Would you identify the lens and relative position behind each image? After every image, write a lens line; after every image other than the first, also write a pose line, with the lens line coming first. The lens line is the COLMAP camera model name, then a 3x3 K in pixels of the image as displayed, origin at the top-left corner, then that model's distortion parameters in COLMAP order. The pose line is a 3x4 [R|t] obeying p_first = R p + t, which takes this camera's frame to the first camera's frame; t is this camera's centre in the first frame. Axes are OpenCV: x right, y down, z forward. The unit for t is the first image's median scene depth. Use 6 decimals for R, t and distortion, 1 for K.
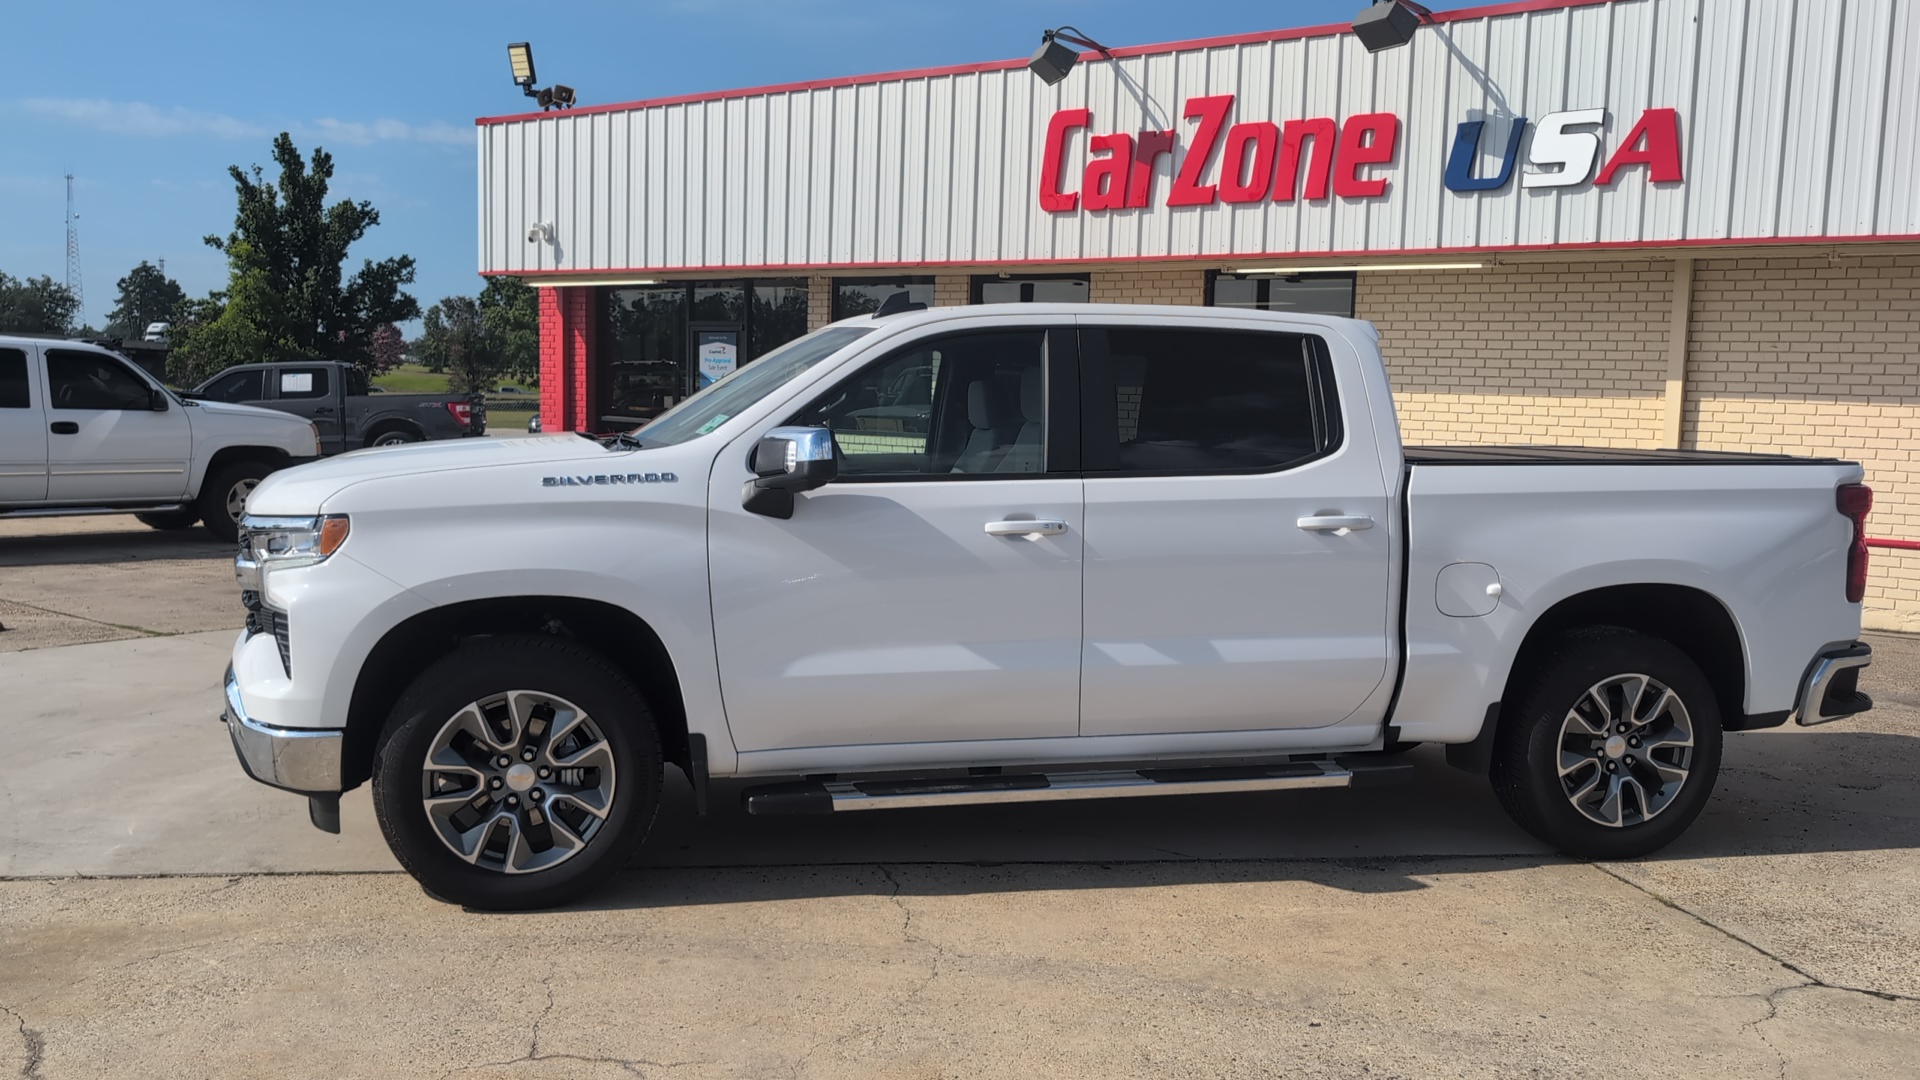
lens RADIAL K [[1610.8, 0, 975.4], [0, 1610.8, 552.6], [0, 0, 1]] dist [0.034369, -0.048433]
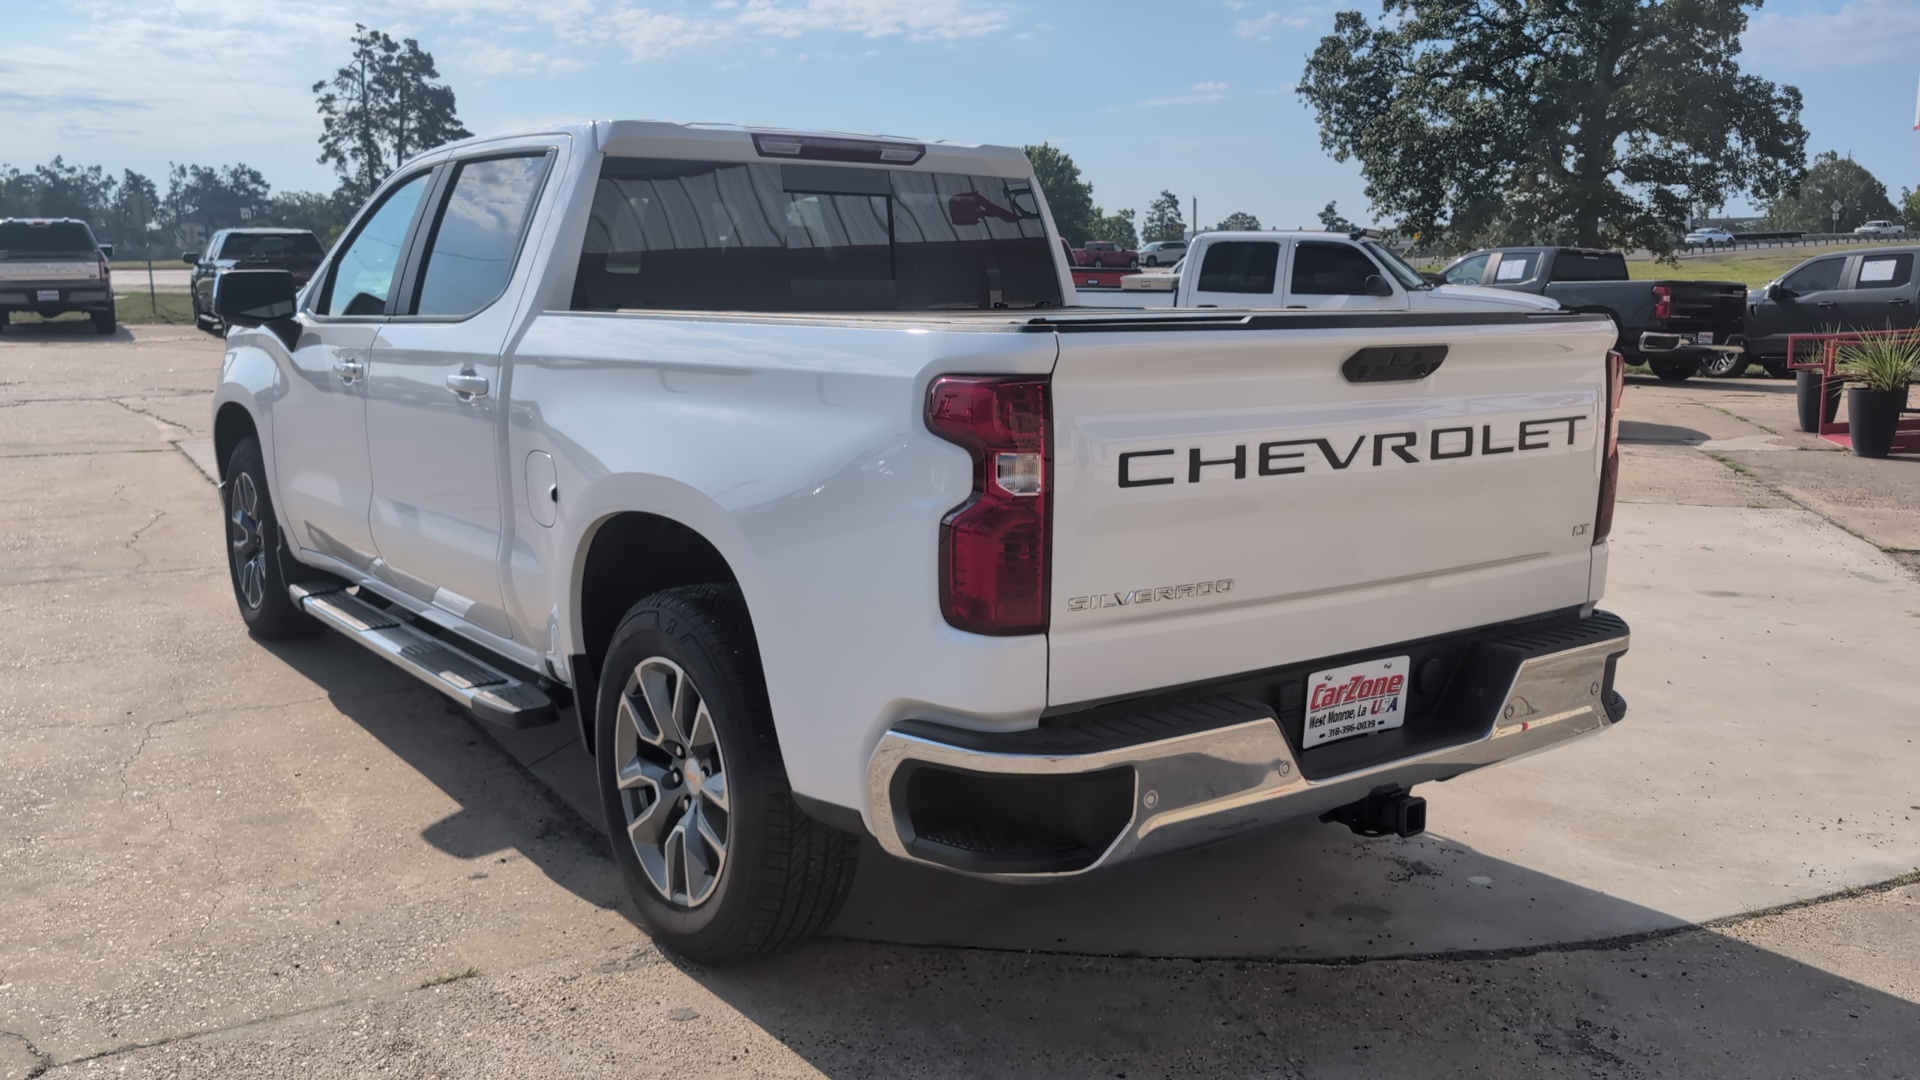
lens RADIAL K [[1610.8, 0, 960.6], [0, 1610.8, 539.5], [0, 0, 1]] dist [0.034369, -0.048433]
pose [[0.382770, 0.130292, -0.914610, 0.454860], [-0.084121, 0.990808, 0.105941, -0.020630], [0.920006, 0.036387, 0.390212, 0.389519]]
